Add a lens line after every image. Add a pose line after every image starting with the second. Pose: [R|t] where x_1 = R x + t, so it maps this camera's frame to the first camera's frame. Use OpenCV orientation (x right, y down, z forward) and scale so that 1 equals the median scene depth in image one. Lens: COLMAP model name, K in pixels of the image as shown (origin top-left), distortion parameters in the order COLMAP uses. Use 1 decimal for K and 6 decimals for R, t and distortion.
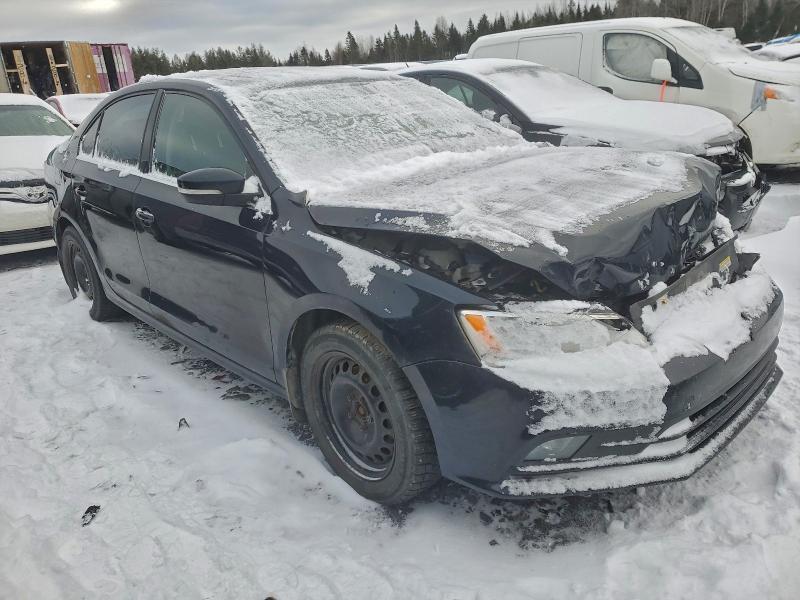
lens RADIAL K [[607.6, 0, 399.2], [0, 607.6, 295.7], [0, 0, 1]] dist [0.028140, -0.009472]
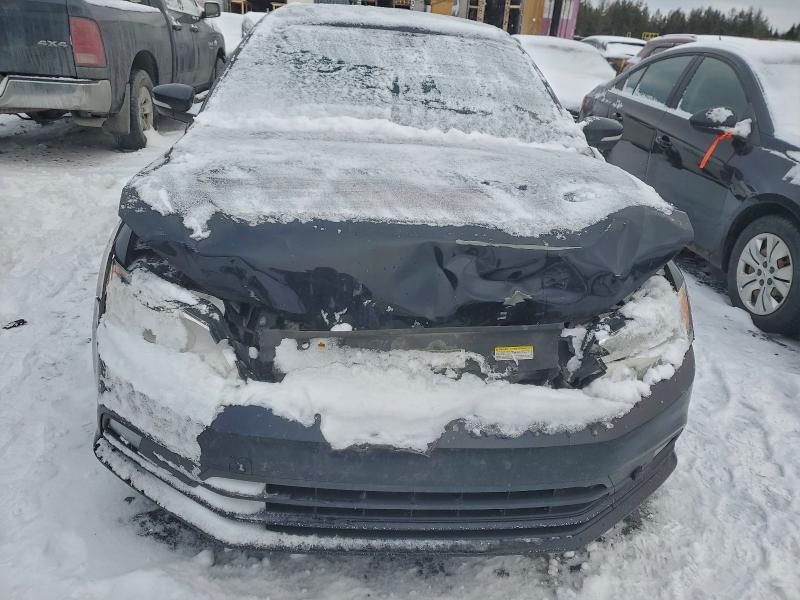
lens RADIAL K [[607.6, 0, 399.4], [0, 607.6, 304.5], [0, 0, 1]] dist [0.028140, -0.009472]
pose [[0.760679, 0.372604, -0.531538, 0.895469], [-0.331714, 0.926988, 0.175098, -0.206397], [0.557972, 0.043125, 0.828738, 0.407890]]
